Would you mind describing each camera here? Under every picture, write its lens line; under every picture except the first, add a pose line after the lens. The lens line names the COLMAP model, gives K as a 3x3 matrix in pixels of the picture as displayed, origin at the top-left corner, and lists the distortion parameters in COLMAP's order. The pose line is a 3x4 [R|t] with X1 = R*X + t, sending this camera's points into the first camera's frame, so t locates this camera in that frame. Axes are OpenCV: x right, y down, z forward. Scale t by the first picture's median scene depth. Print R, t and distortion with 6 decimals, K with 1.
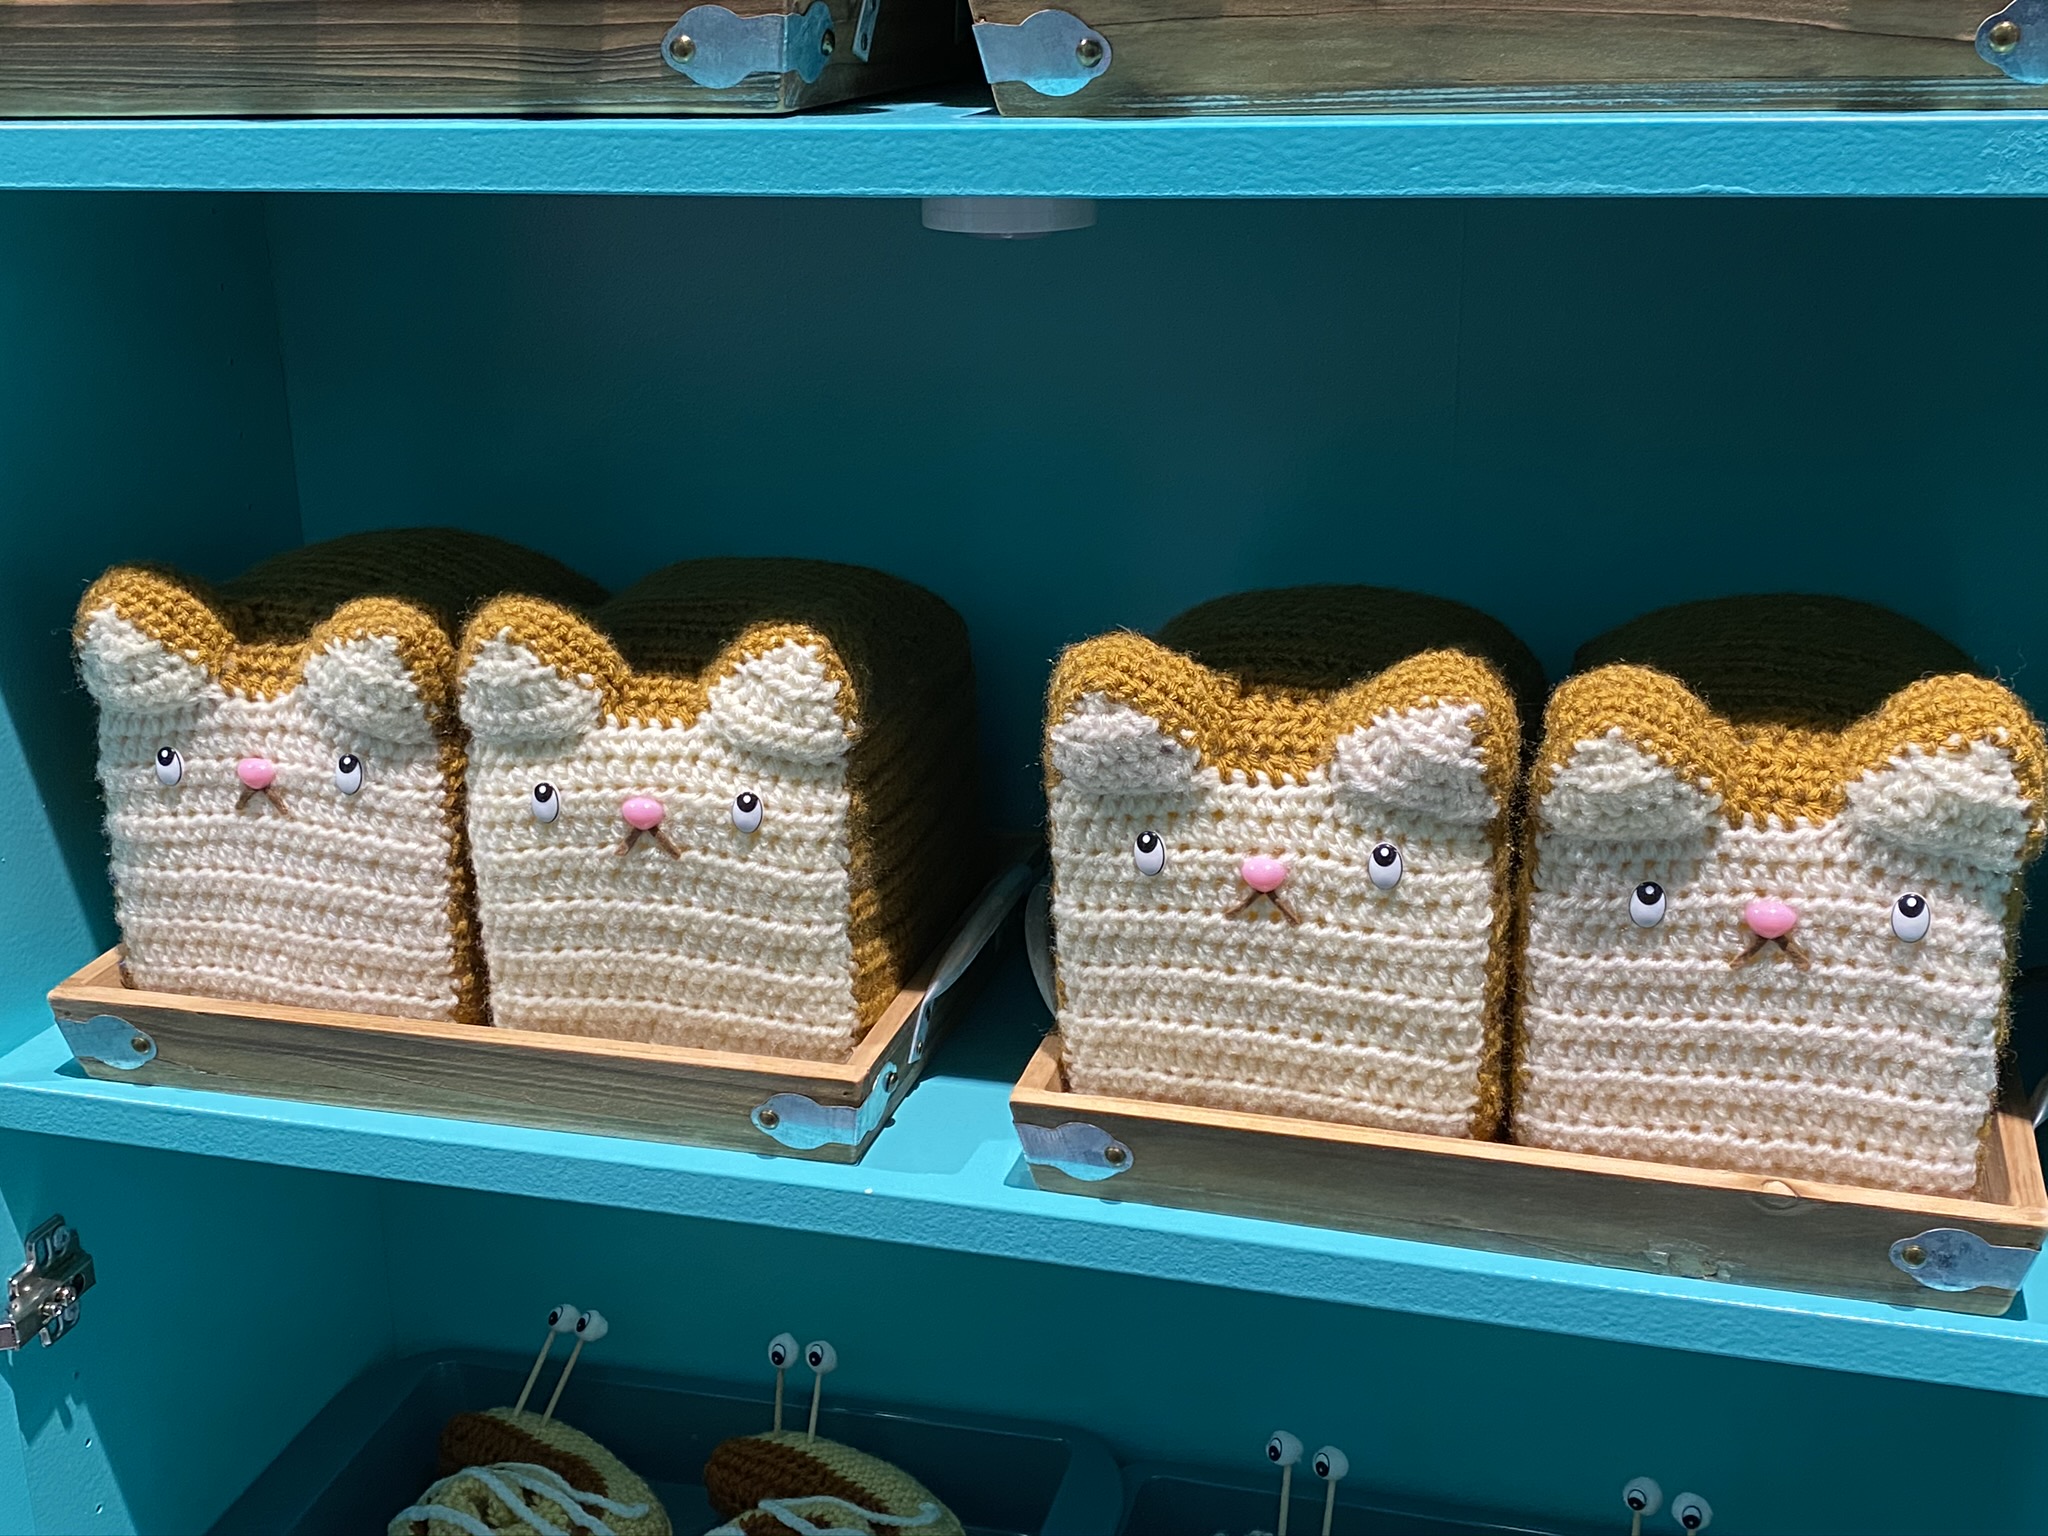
lens RADIAL K [[2358.6, 0, 1024.6], [0, 2358.6, 762.9], [0, 0, 1]] dist [0.023705, 0.000000]
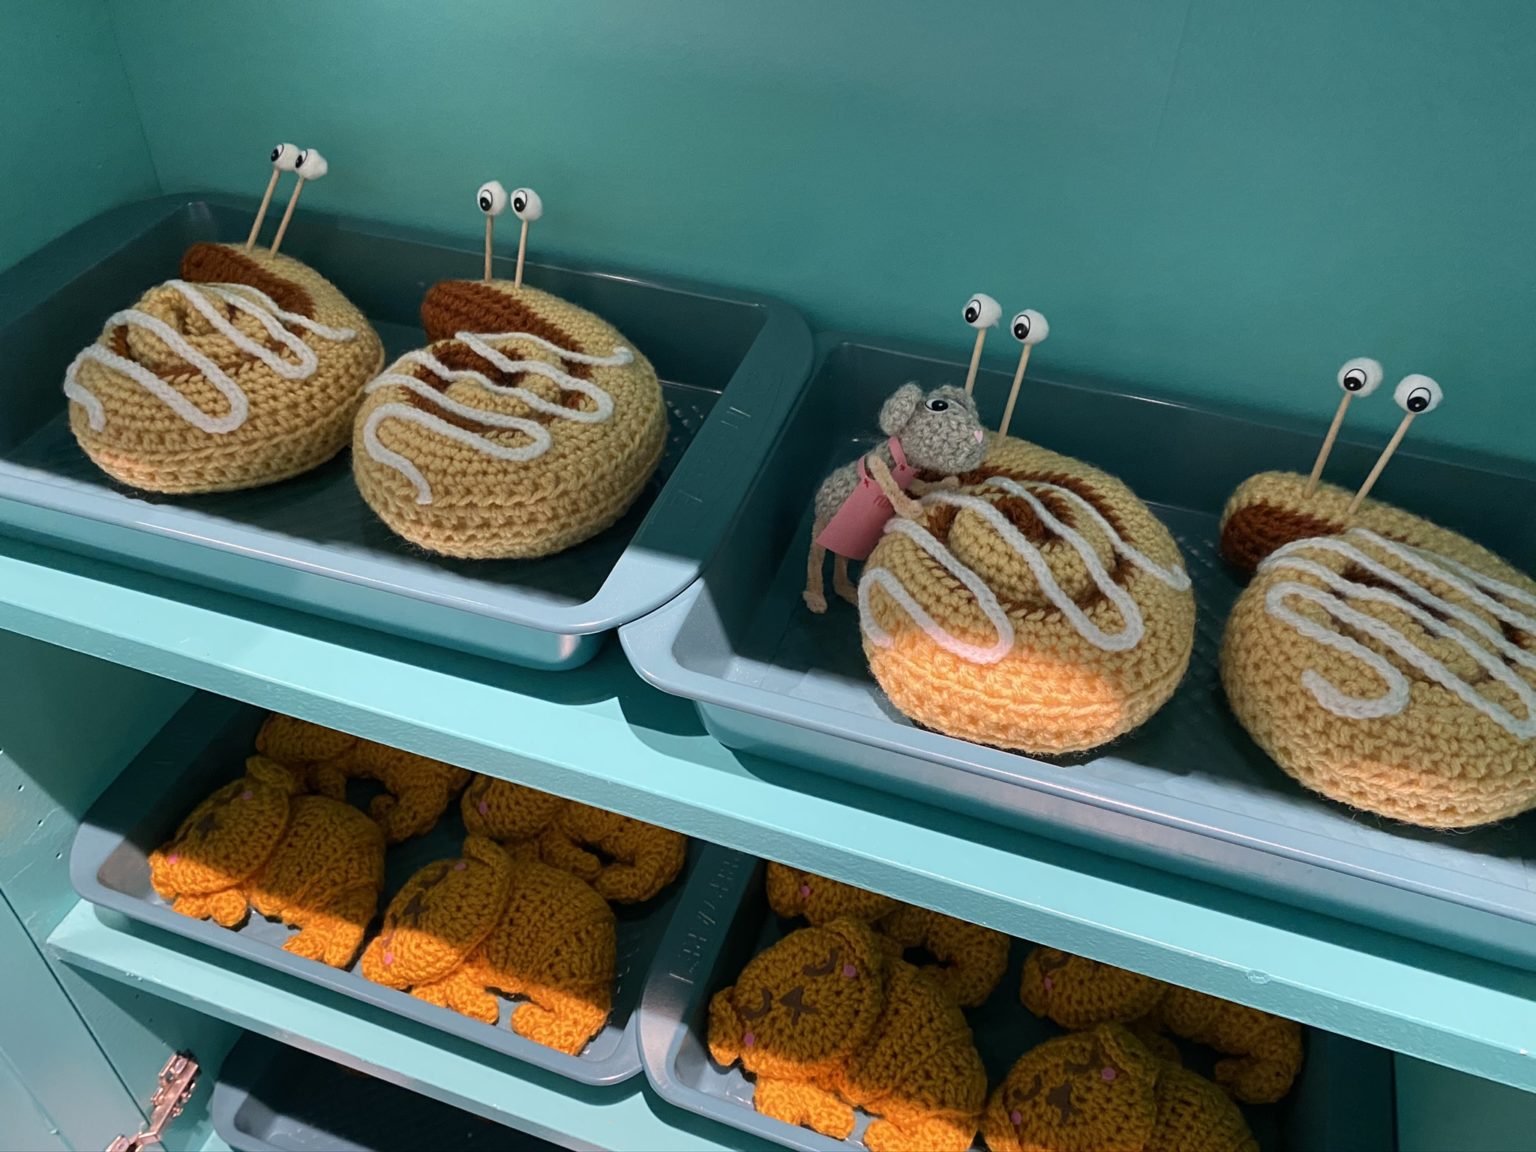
lens RADIAL K [[1202.4, 0, 764.4], [0, 1202.4, 575.3], [0, 0, 1]] dist [-0.003110, -0.001870]
pose [[0.997398, 0.071277, 0.010838, 0.022290], [-0.069647, 0.913704, 0.400368, 0.190836], [0.018634, -0.400081, 0.916290, 0.484600]]
